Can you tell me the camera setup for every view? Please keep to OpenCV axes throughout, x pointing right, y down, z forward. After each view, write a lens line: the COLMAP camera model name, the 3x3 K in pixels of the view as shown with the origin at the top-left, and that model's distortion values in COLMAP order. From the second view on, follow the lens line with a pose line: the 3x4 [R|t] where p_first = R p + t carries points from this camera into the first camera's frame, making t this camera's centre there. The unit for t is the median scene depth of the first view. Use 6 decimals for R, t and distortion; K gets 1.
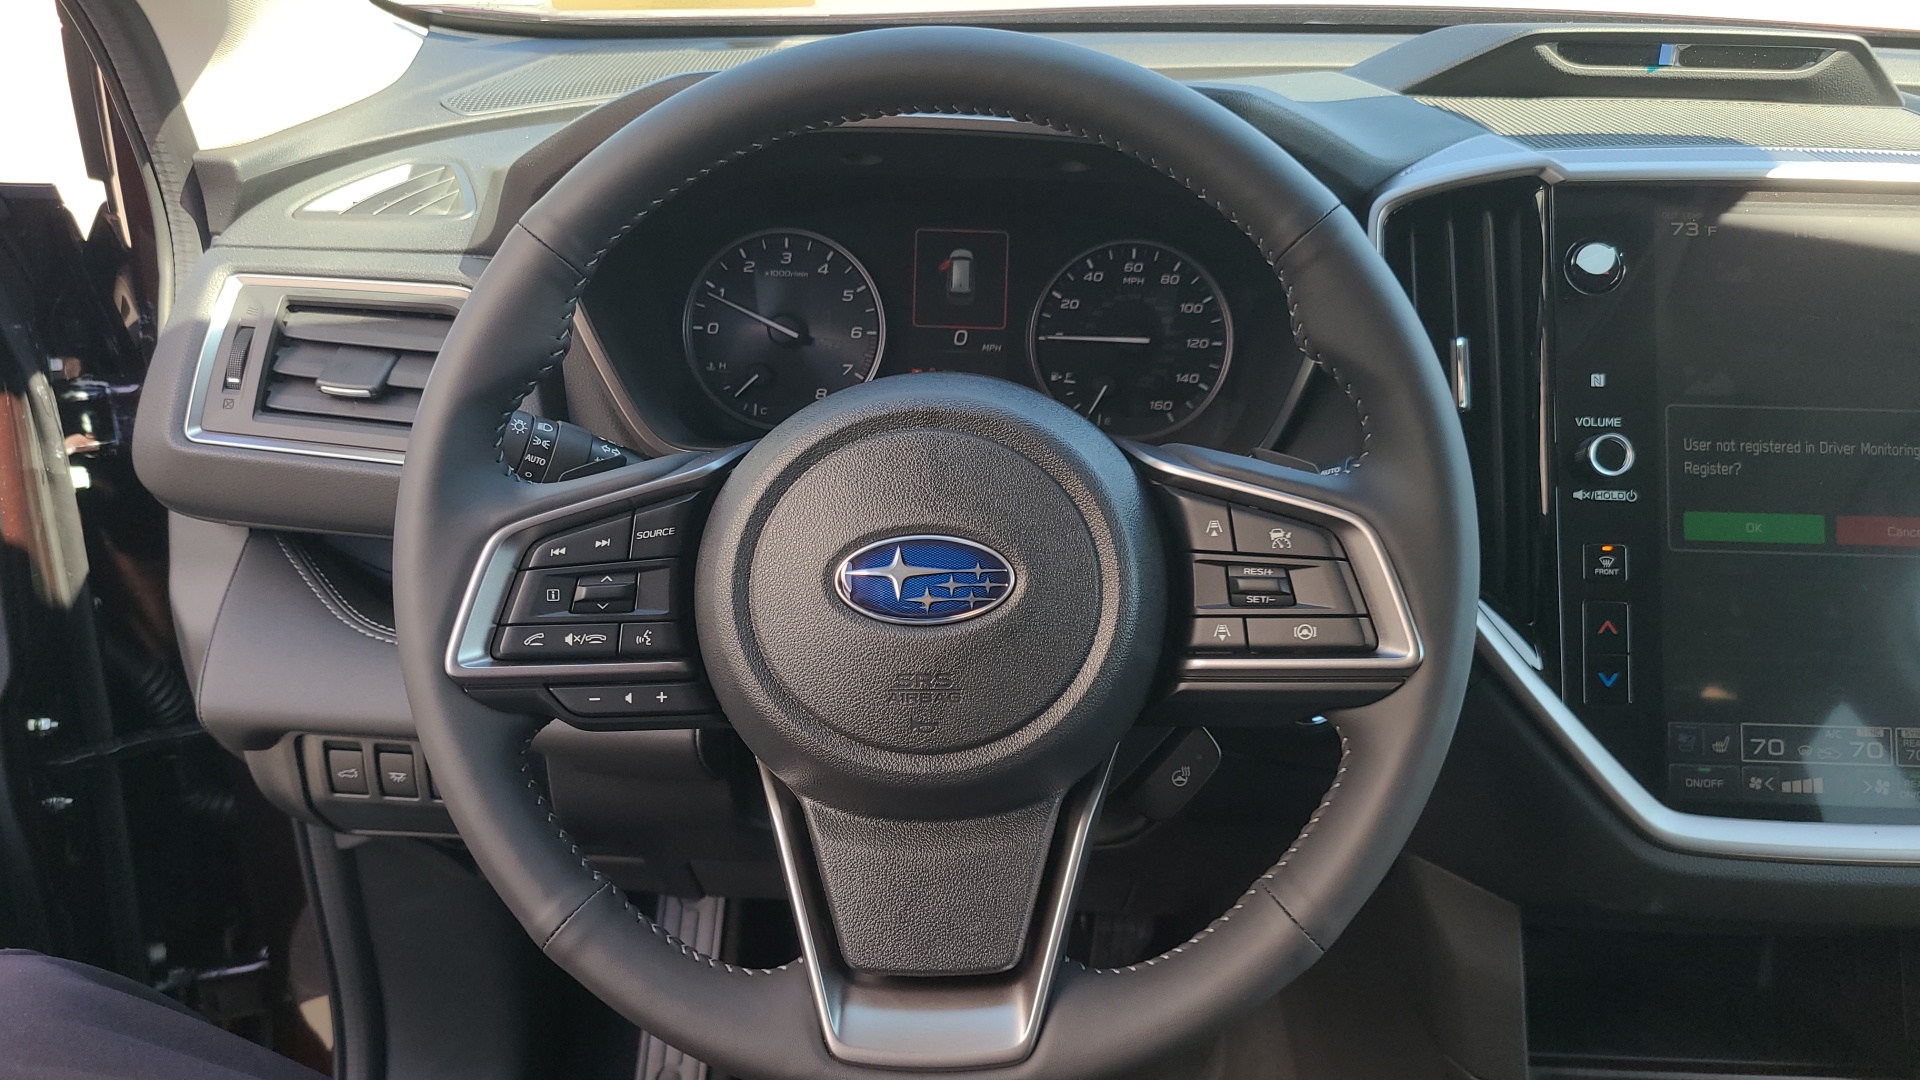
lens RADIAL K [[1461.1, 0, 963.8], [0, 1461.1, 534.8], [0, 0, 1]] dist [-0.114518, 0.316236]
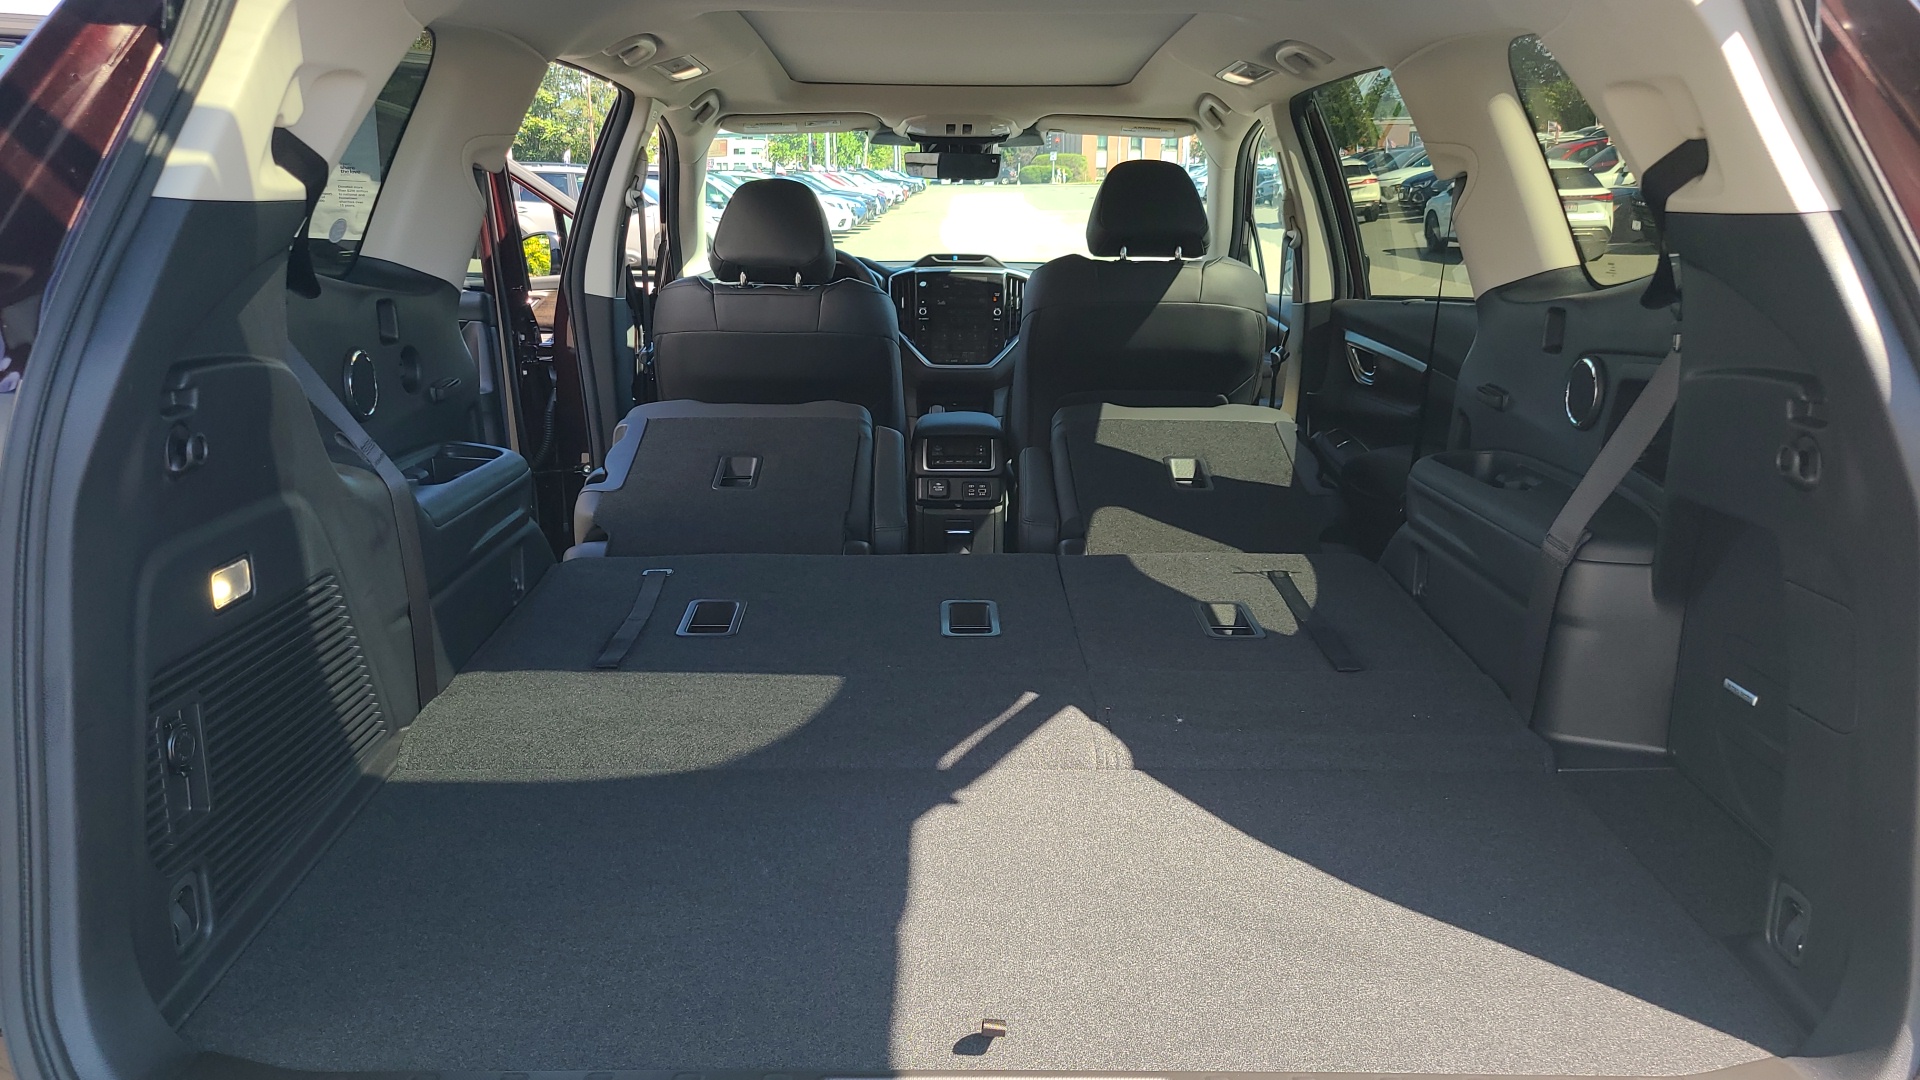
lens RADIAL K [[1442.8, 0, 960.0], [0, 1442.8, 540.0], [0, 0, 1]] dist [0.092532, -0.069005]
pose [[0.999667, -0.018452, 0.018061, 0.578081], [0.021837, 0.977453, -0.210019, 2.728037], [-0.013778, 0.210344, 0.977530, -6.029854]]
